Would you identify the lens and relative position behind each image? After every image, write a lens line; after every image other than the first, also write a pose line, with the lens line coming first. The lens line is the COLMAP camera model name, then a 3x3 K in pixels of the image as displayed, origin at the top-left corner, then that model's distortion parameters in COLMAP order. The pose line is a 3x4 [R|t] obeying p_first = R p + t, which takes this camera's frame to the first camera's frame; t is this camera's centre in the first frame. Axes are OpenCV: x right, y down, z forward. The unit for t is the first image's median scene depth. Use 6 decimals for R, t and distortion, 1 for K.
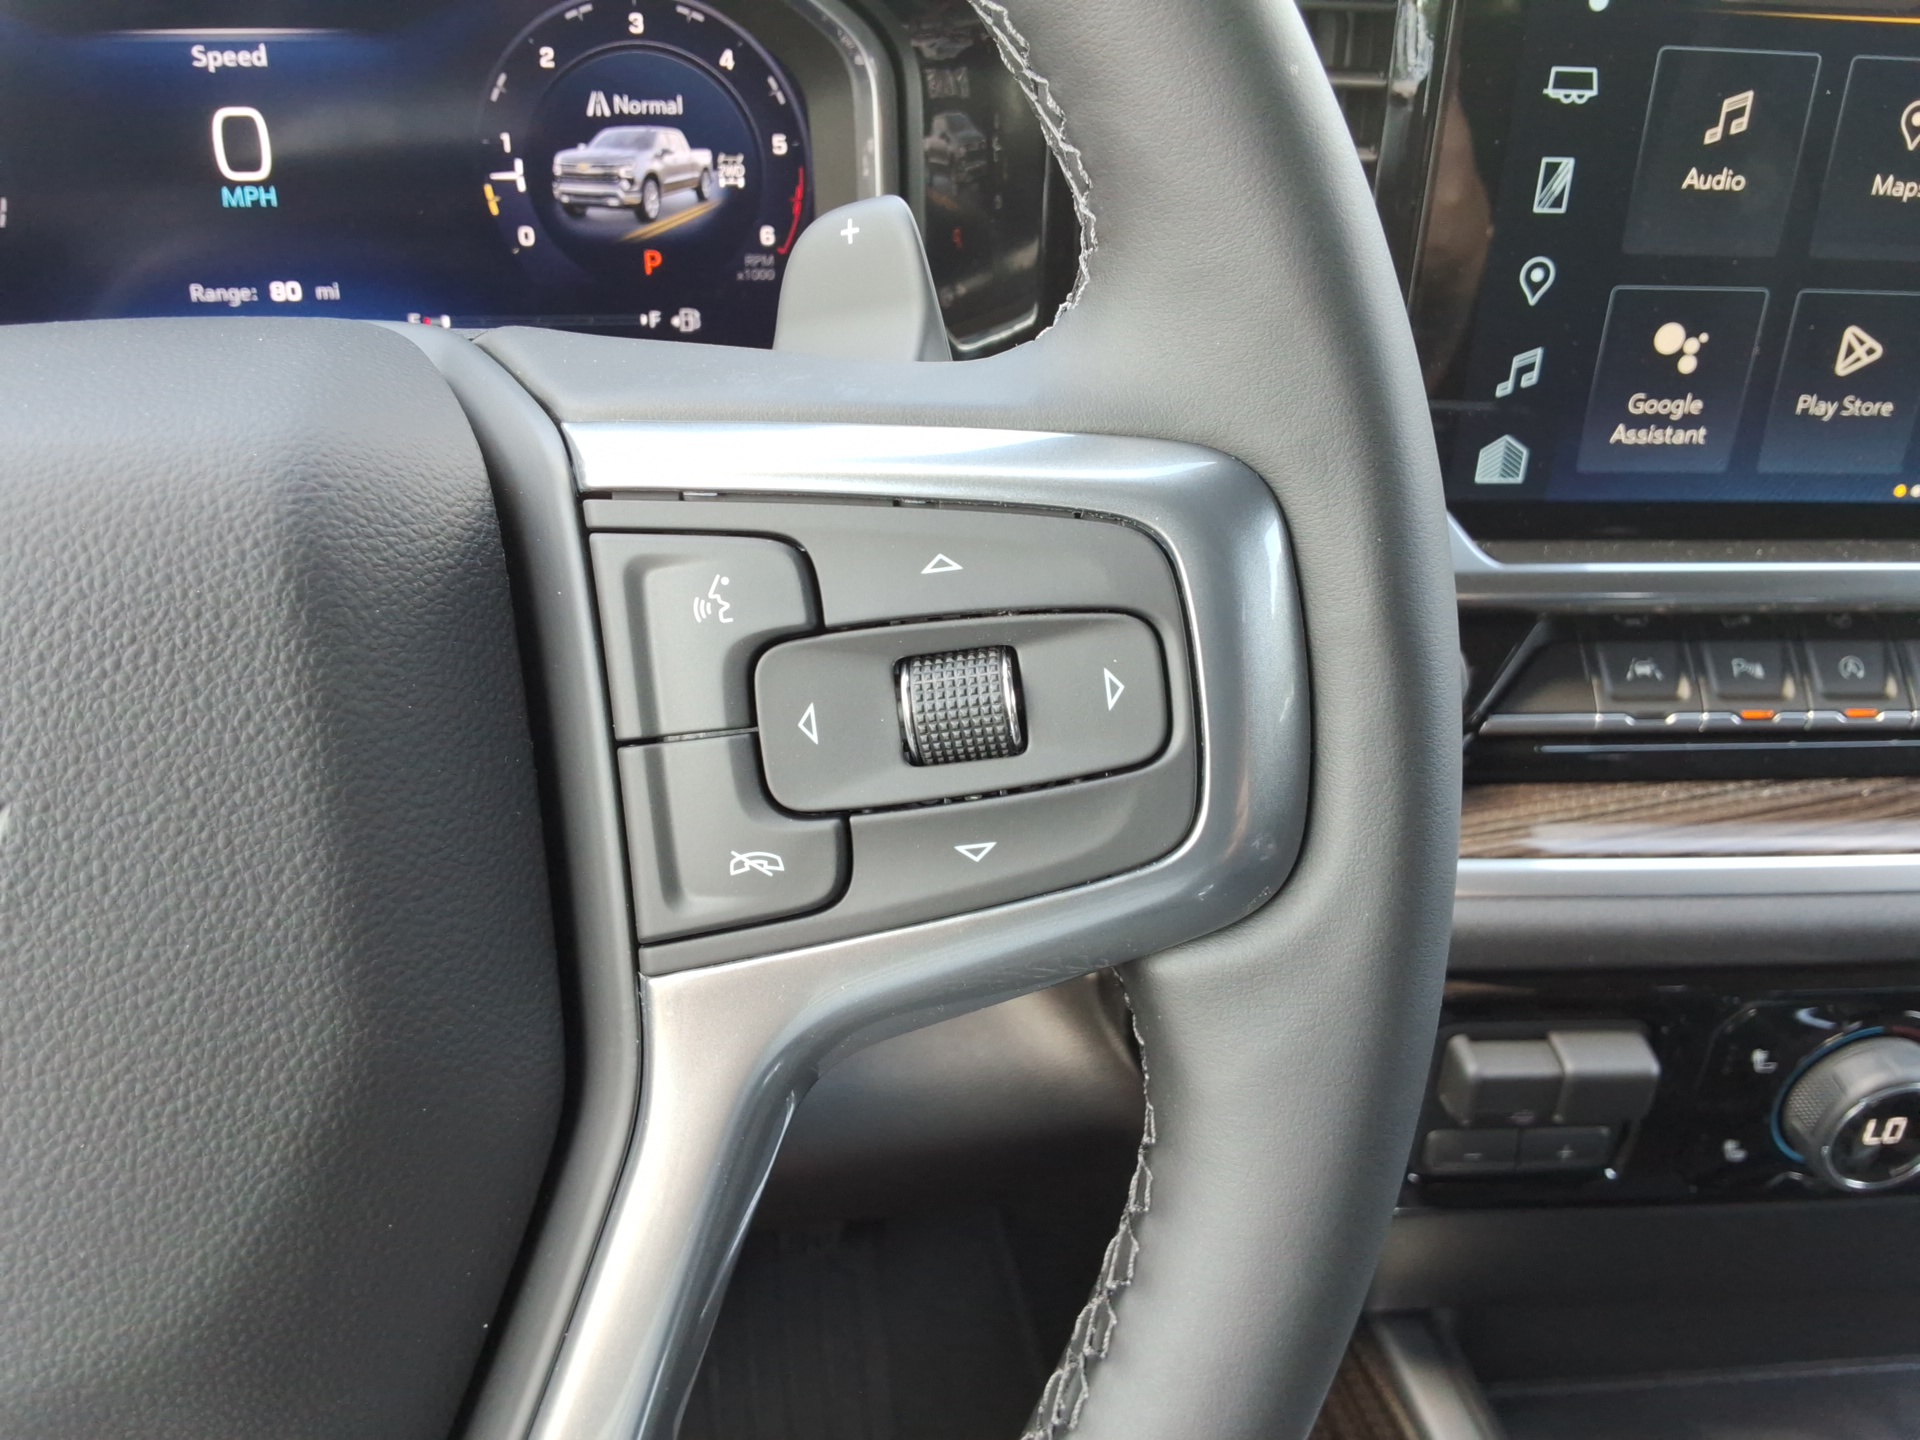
lens RADIAL K [[1585.9, 0, 974.4], [0, 1585.9, 708.6], [0, 0, 1]] dist [0.107496, -0.201148]
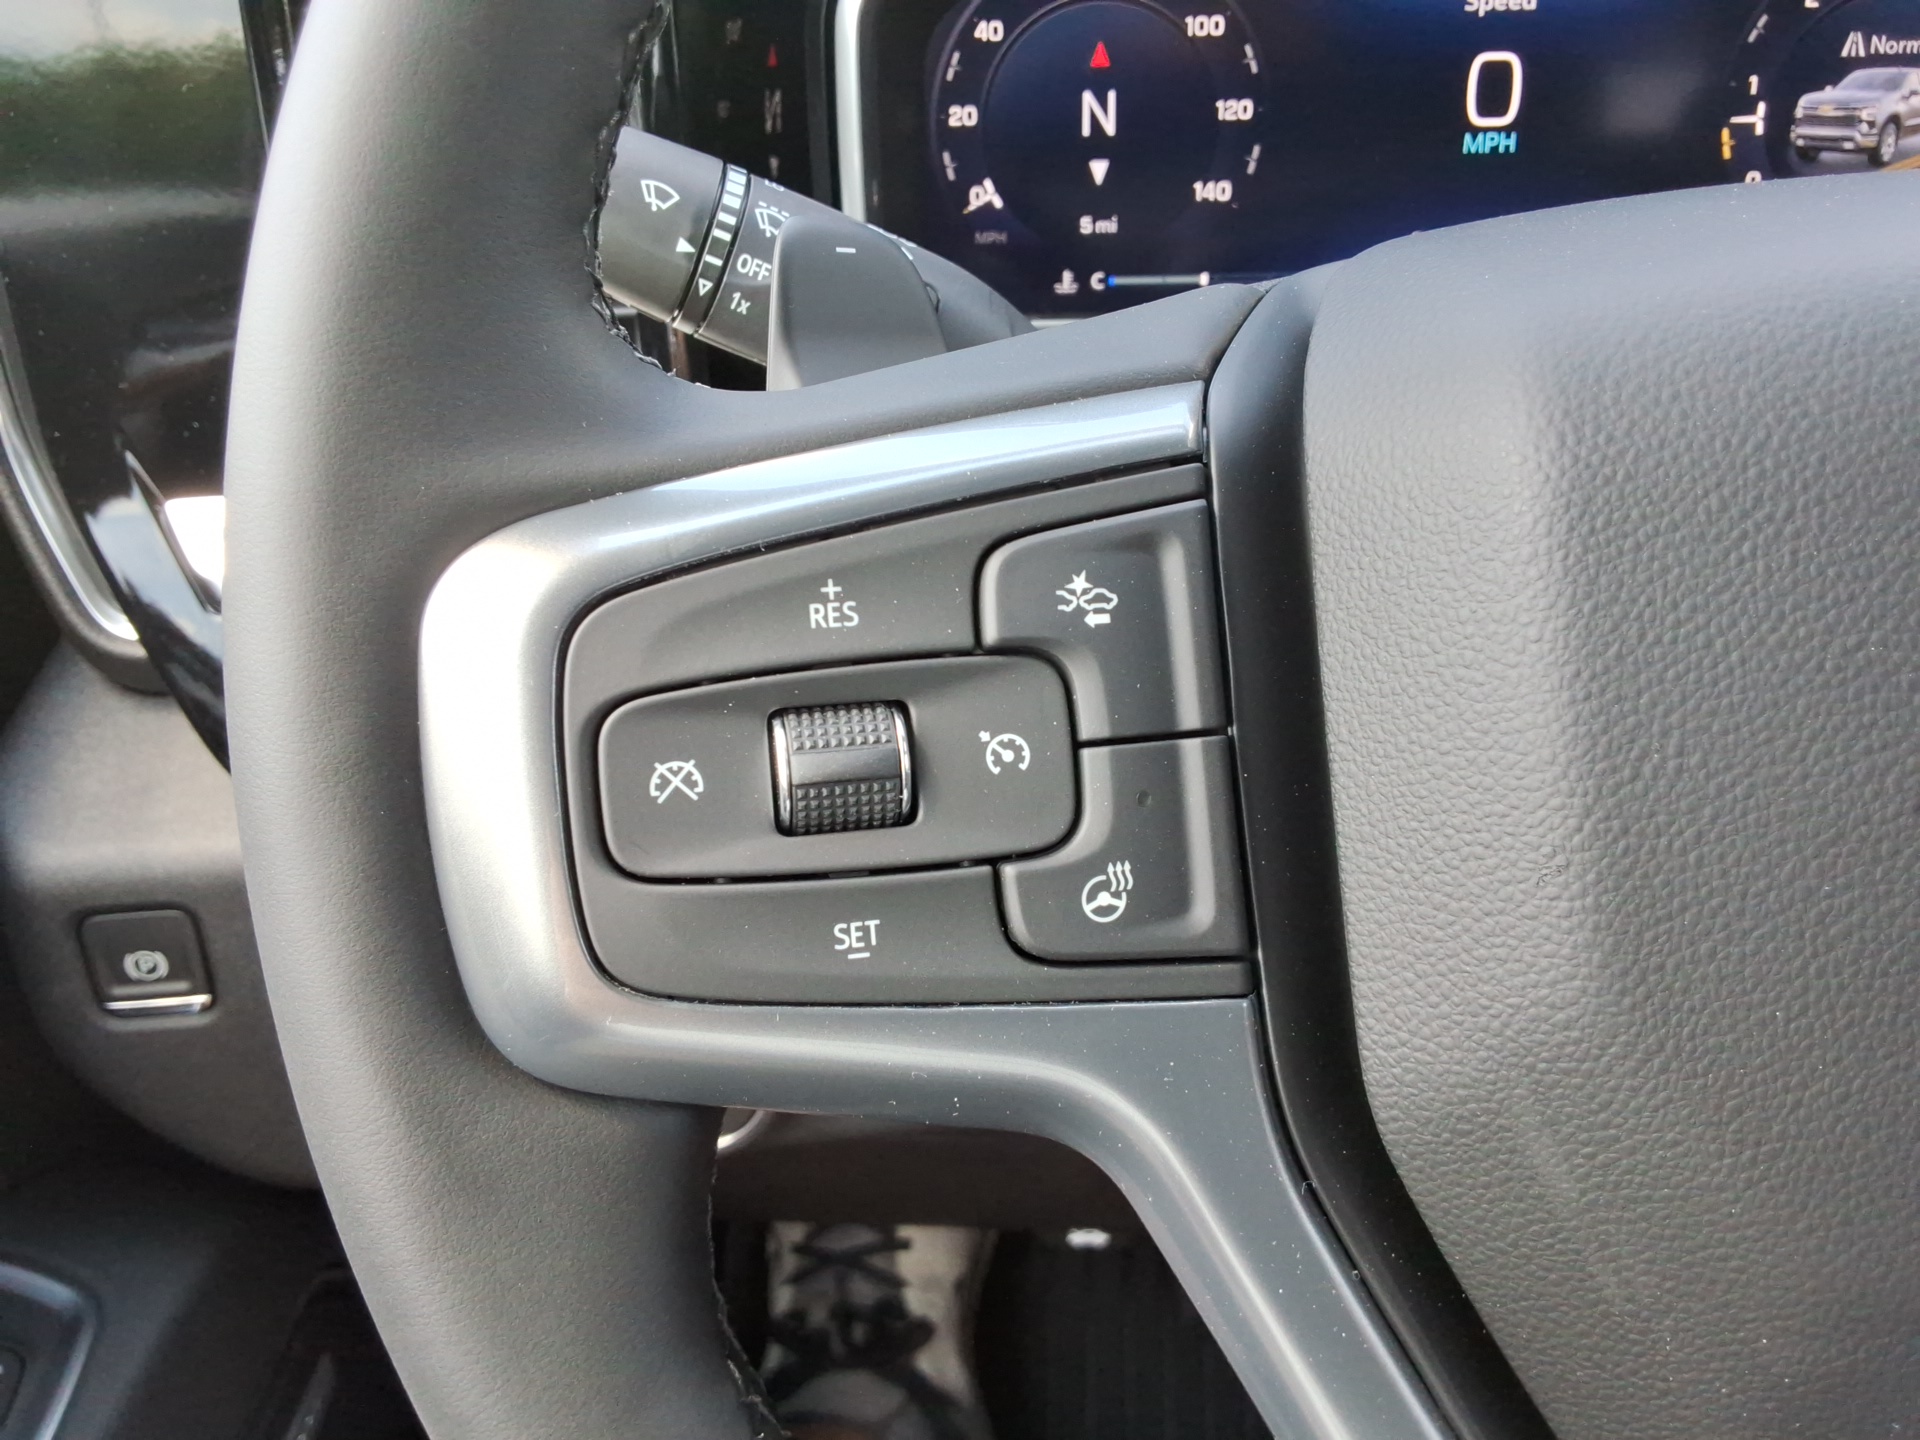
lens RADIAL K [[1585.9, 0, 974.4], [0, 1585.9, 708.6], [0, 0, 1]] dist [0.107496, -0.201148]
pose [[0.966632, 0.061499, -0.248676, -0.494215], [-0.069422, 0.997317, -0.023210, 0.079510], [0.246582, 0.039699, 0.968308, -0.035897]]
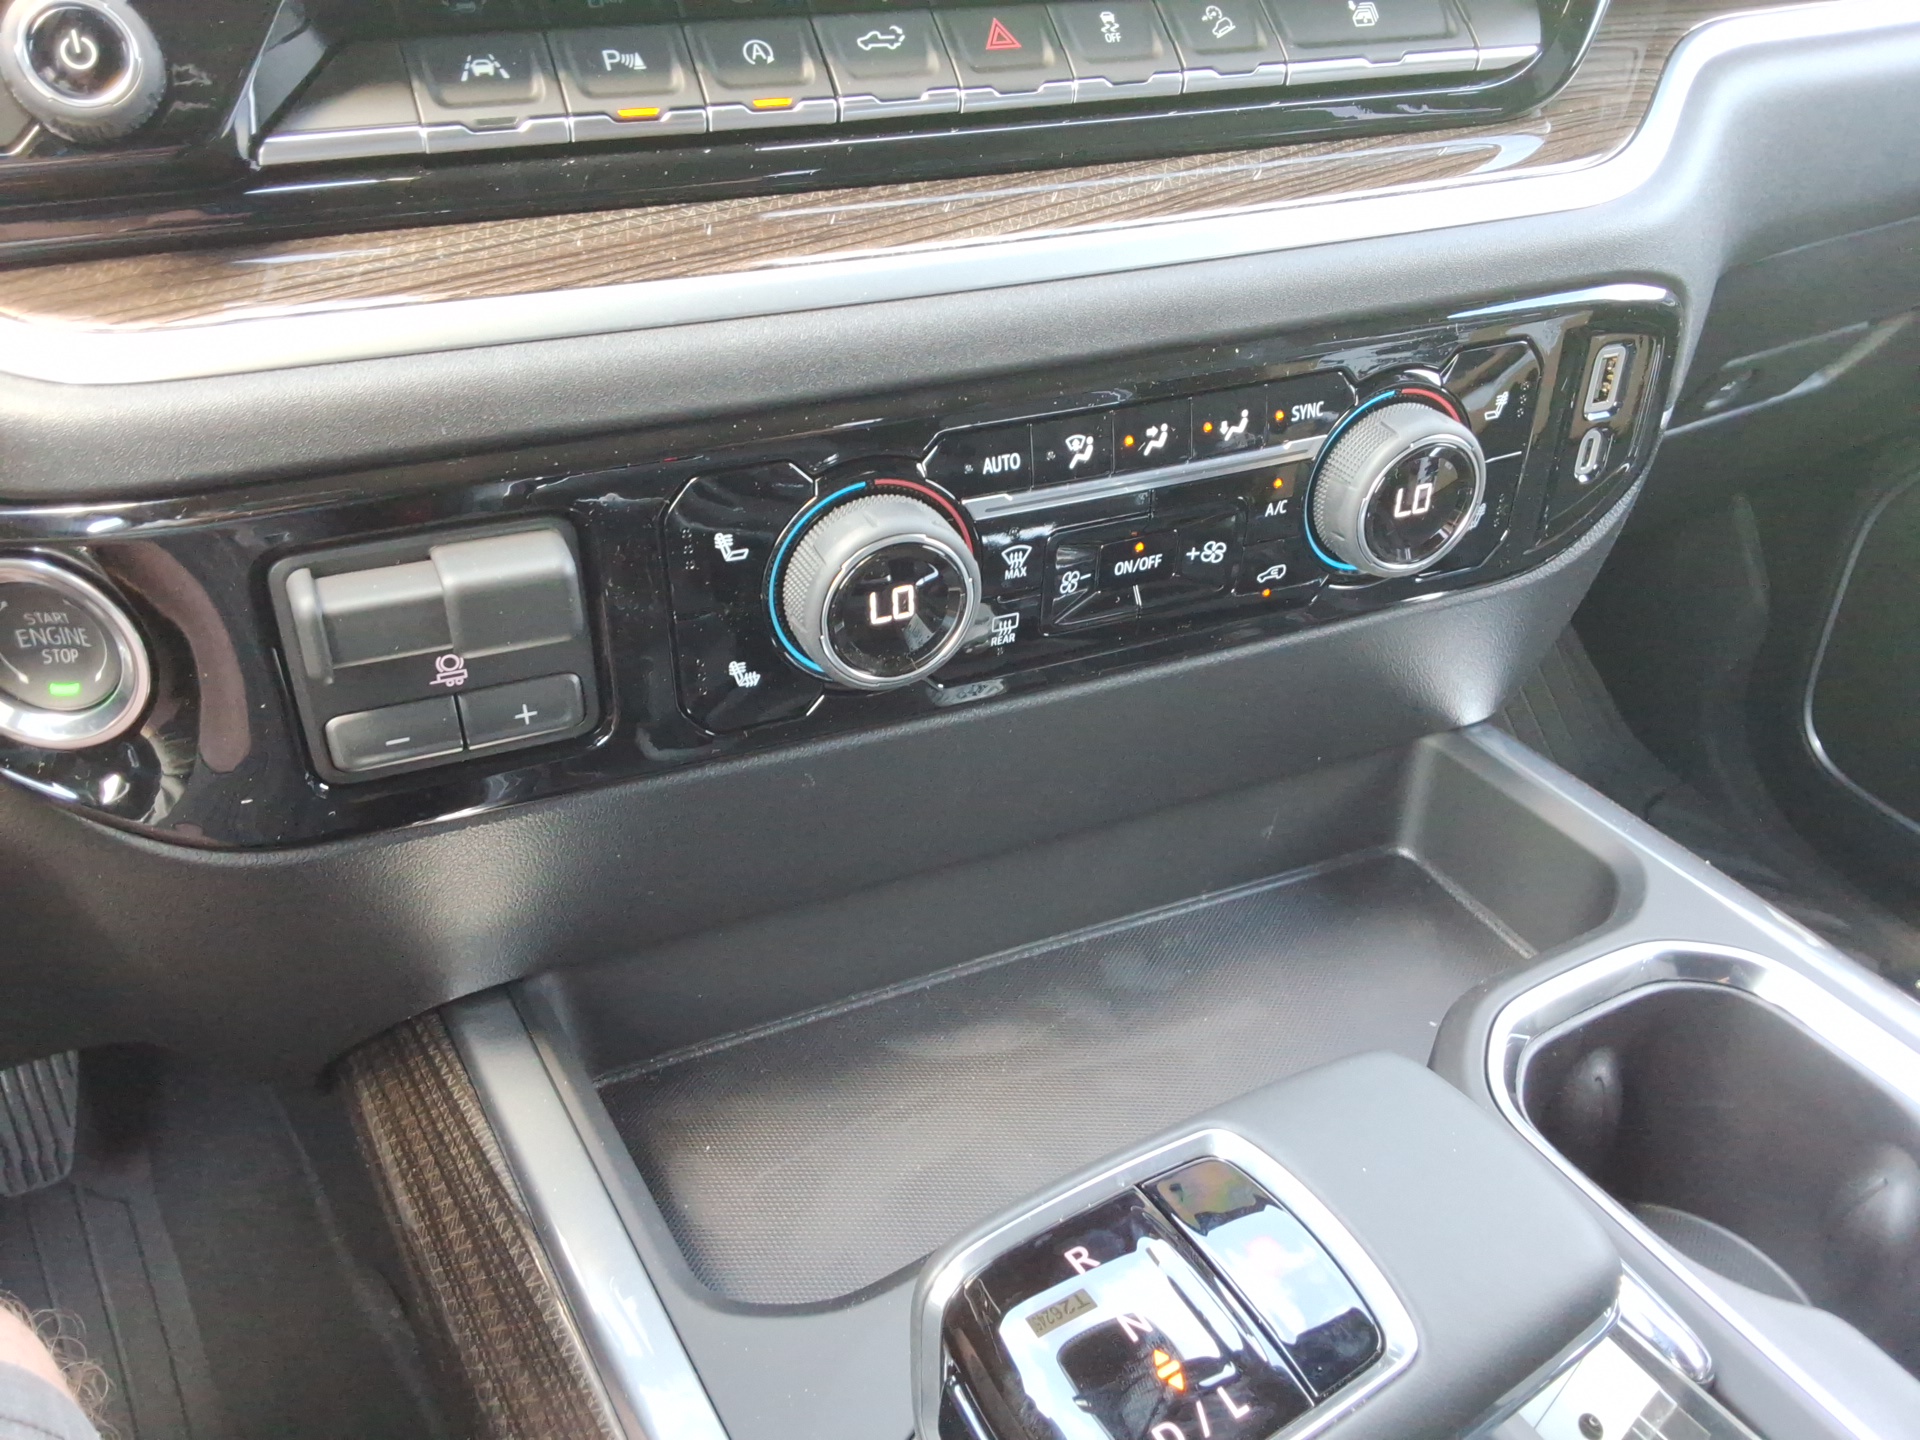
lens RADIAL K [[1557.3, 0, 982.5], [0, 1557.3, 707.3], [0, 0, 1]] dist [0.129552, -0.214085]
pose [[0.939563, -0.197454, 0.279703, 0.370674], [0.180376, 0.979848, 0.085805, 0.252038], [-0.291009, -0.030167, 0.956245, 0.203158]]
